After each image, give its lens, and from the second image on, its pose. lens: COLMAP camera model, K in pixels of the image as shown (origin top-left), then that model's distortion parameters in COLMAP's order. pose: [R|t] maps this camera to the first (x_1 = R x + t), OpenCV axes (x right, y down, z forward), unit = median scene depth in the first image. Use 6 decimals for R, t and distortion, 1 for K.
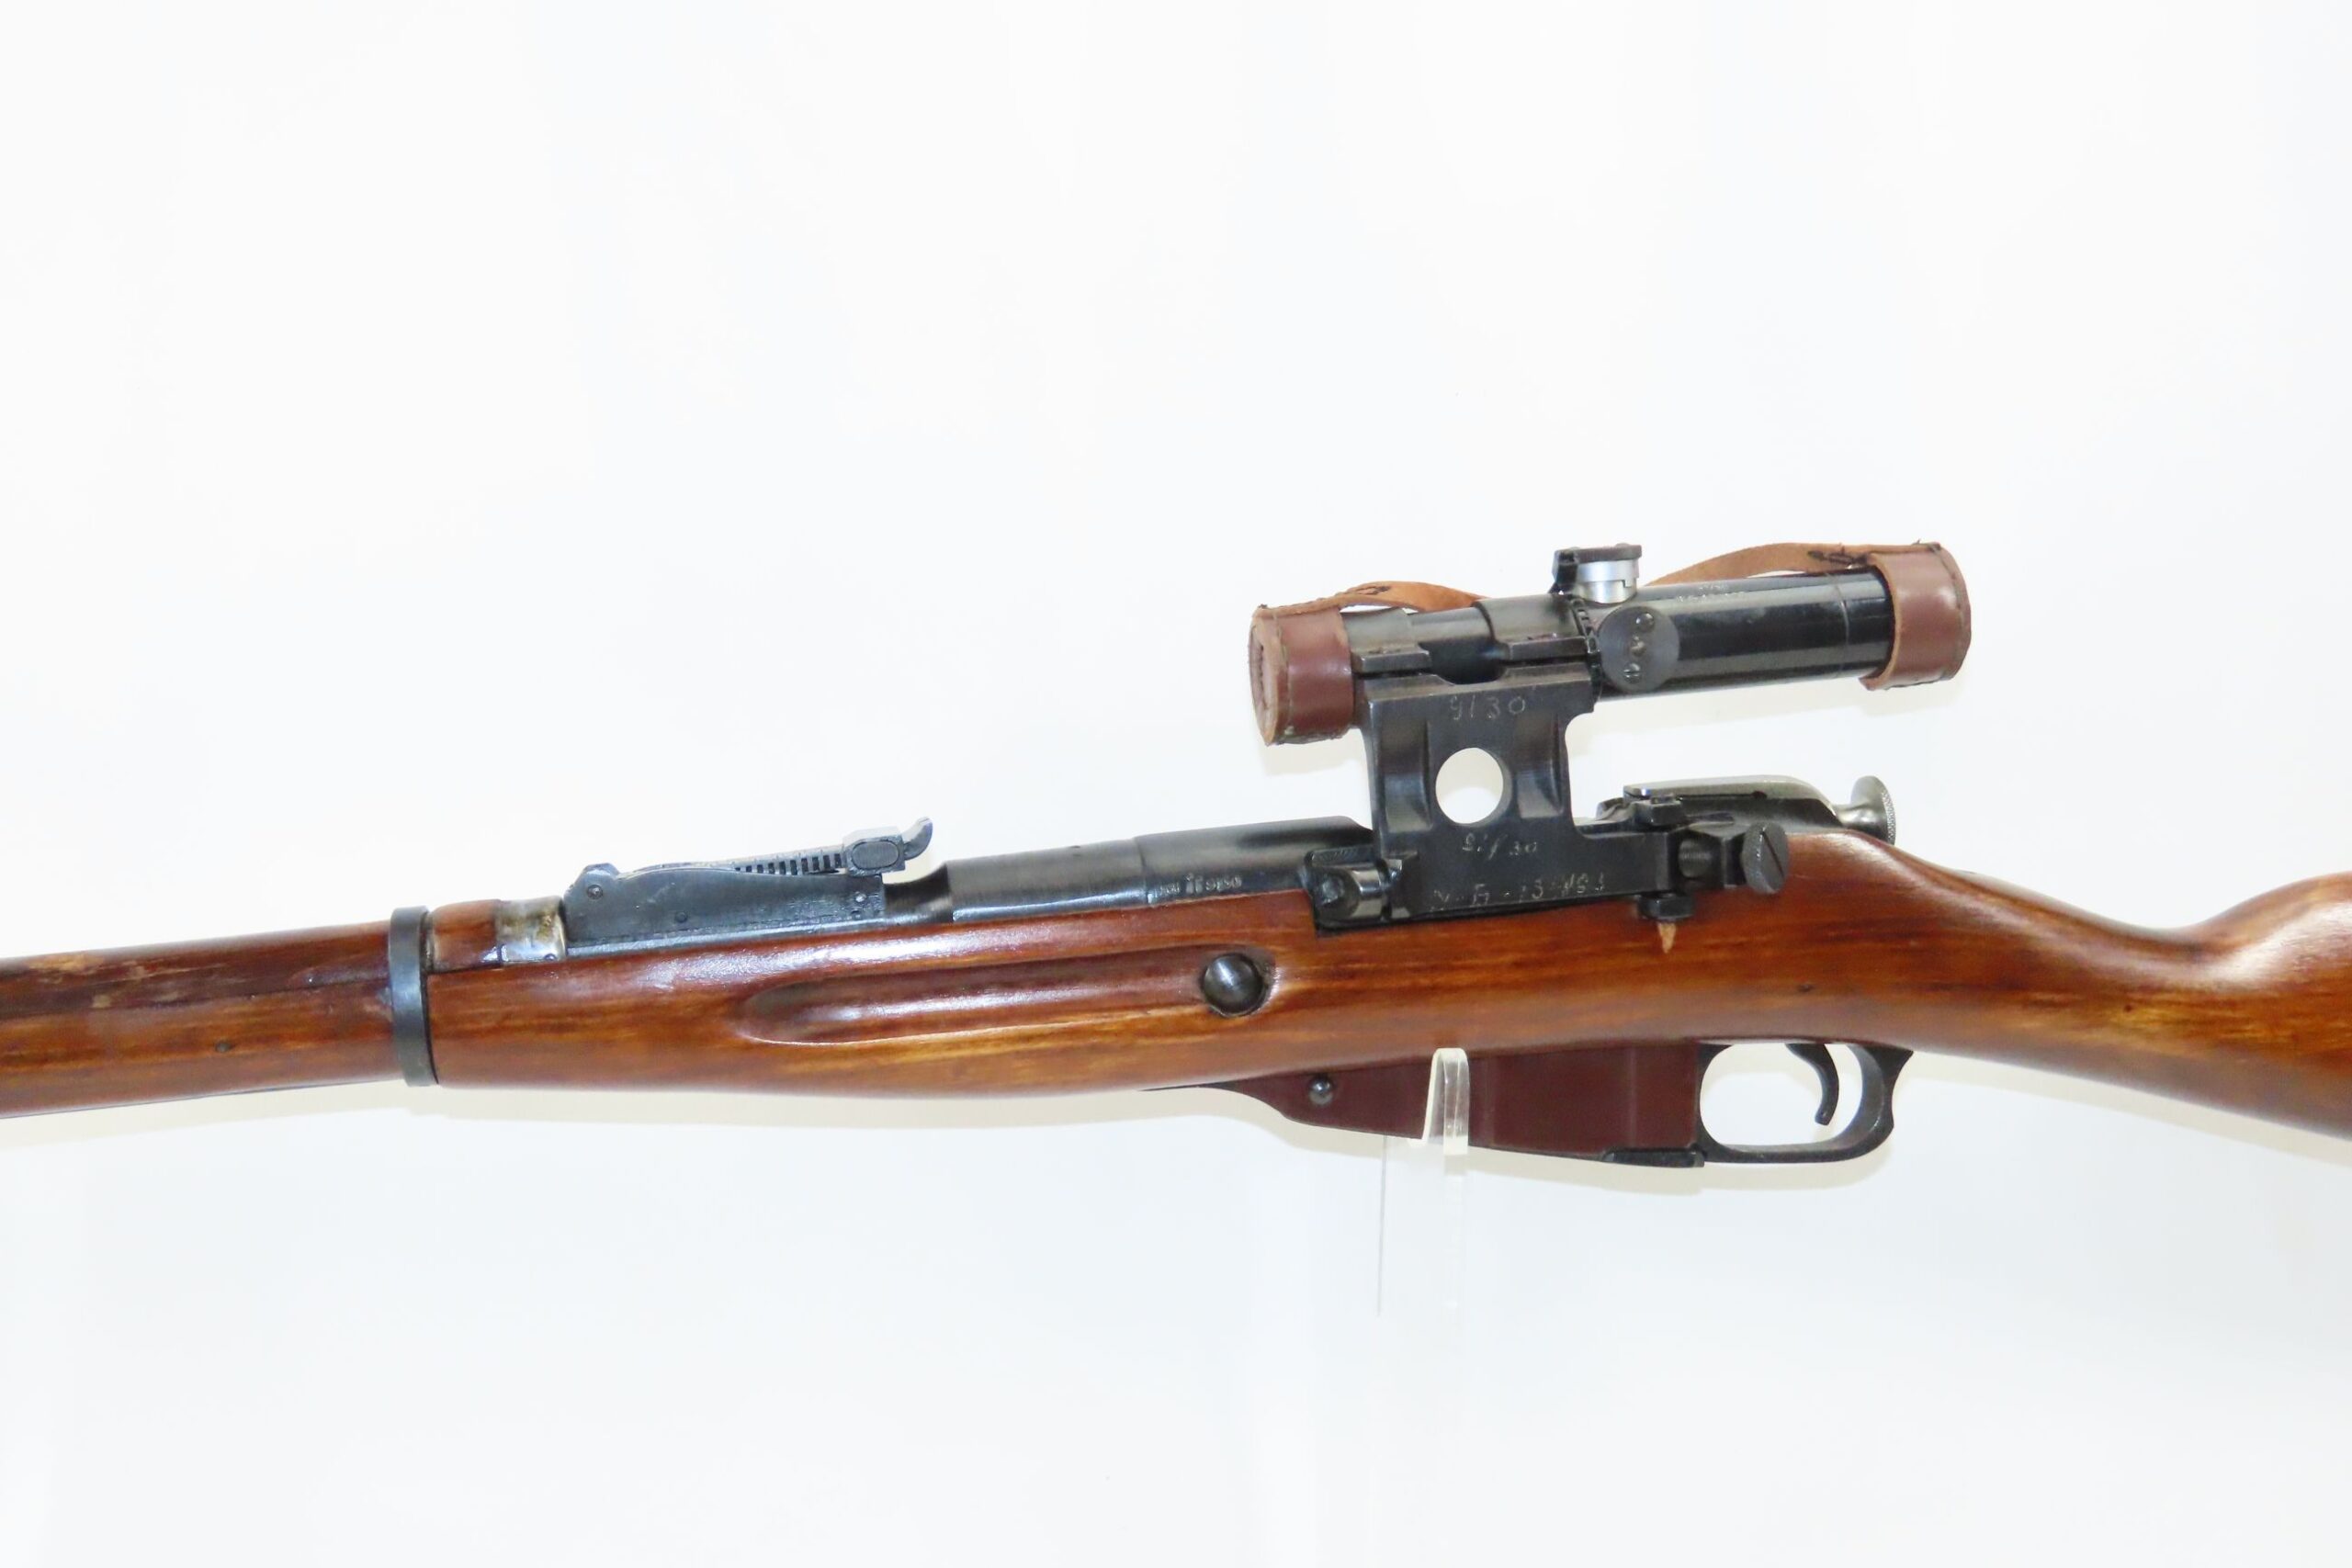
lens RADIAL K [[1534.3, 0, 1175.8], [0, 1534.3, 784.6], [0, 0, 1]] dist [0.000447, -0.000200]
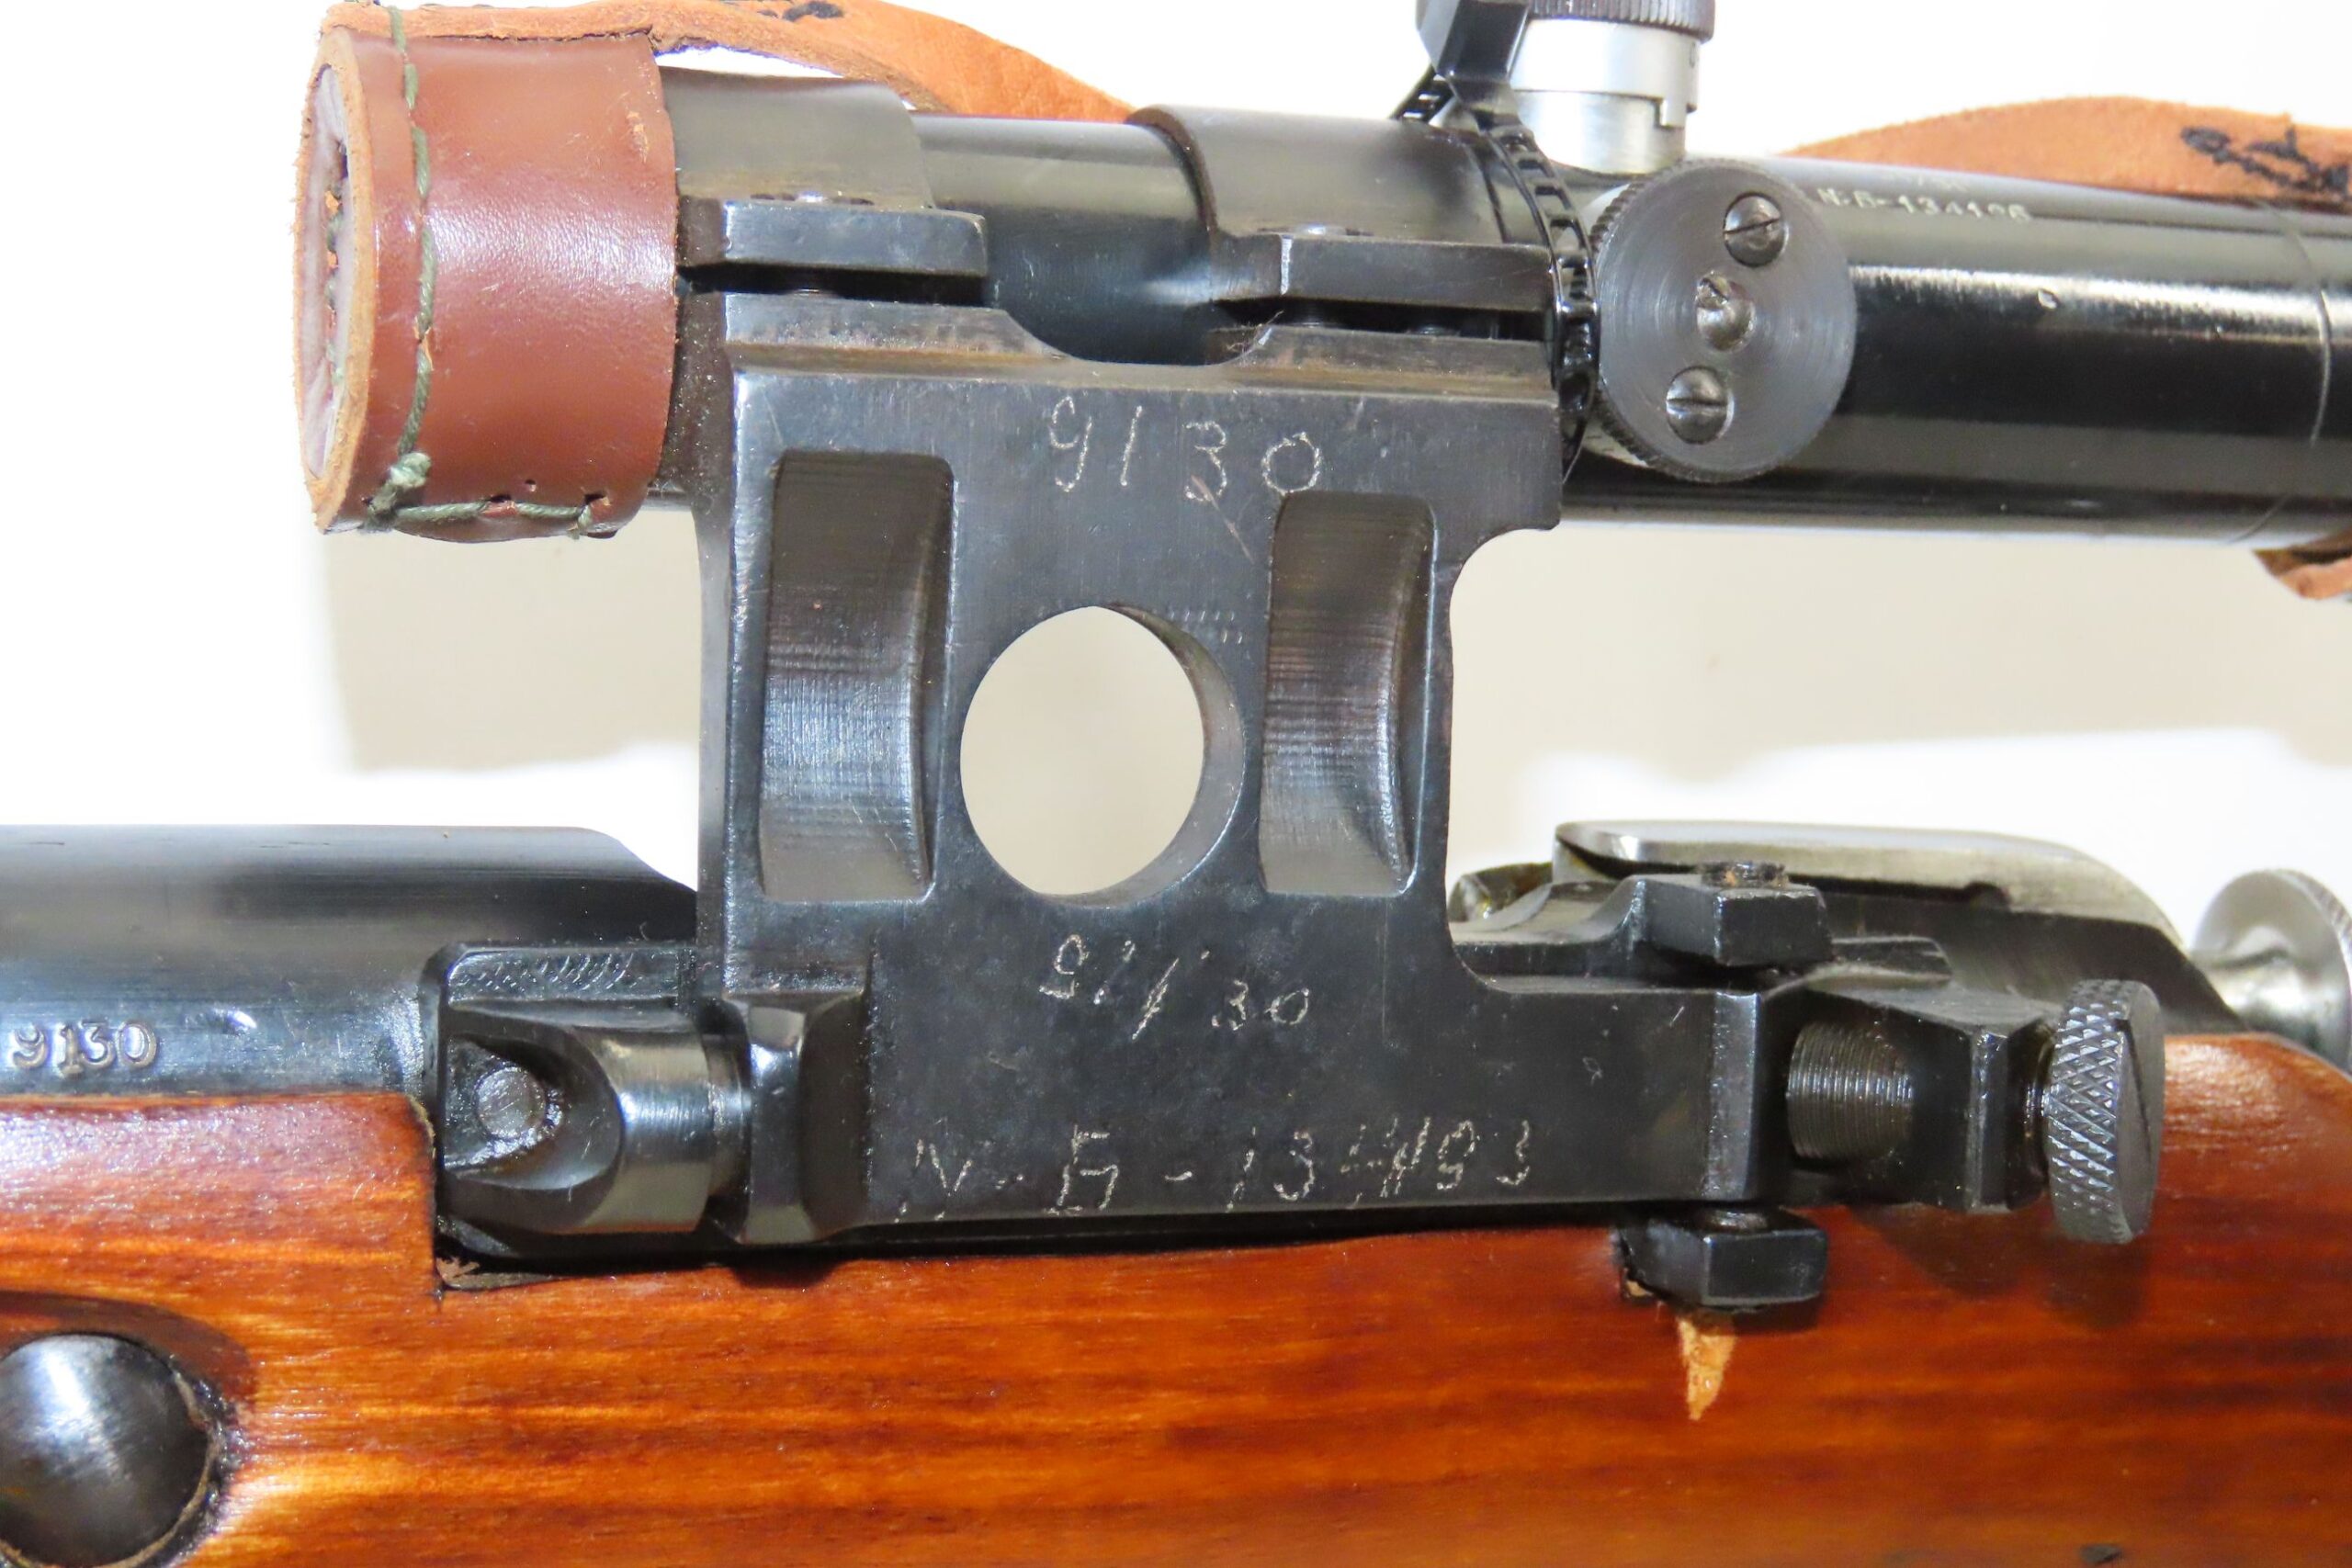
lens RADIAL K [[3494.7, 0, 1175.9], [0, 3494.7, 784.1], [0, 0, 1]] dist [-0.048517, 0.000000]
pose [[0.960132, 0.098341, 0.261678, 0.050027], [-0.093463, 0.995138, -0.031055, 0.022851], [-0.263460, 0.005360, 0.964656, 0.413247]]
